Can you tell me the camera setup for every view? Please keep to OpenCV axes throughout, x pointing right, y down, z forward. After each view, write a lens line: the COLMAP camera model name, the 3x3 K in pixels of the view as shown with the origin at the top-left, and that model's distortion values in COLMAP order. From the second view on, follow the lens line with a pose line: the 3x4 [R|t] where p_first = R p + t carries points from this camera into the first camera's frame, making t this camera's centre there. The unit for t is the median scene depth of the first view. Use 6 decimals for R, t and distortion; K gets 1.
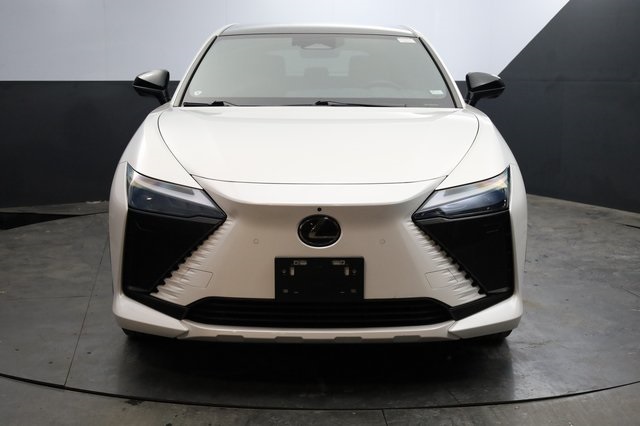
lens RADIAL K [[950.2, 0, 319.3], [0, 950.2, 194.9], [0, 0, 1]] dist [0.090945, 0.015167]
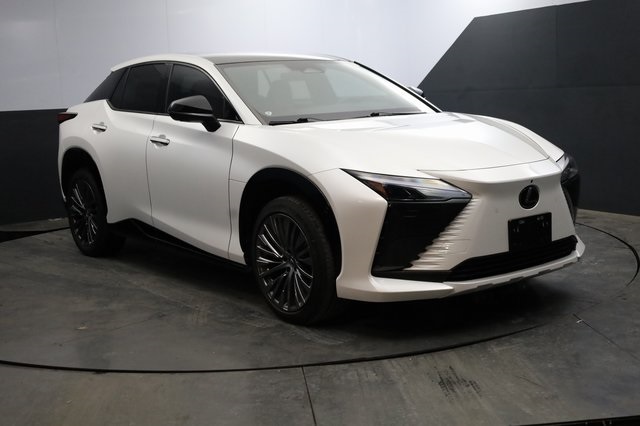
lens RADIAL K [[950.2, 0, 319.3], [0, 950.2, 194.9], [0, 0, 1]] dist [0.090945, 0.015167]
pose [[0.764511, -0.111116, 0.634961, -1.092876], [0.131385, 0.991214, 0.015268, -0.026240], [-0.631079, 0.071751, 0.772393, 0.116210]]
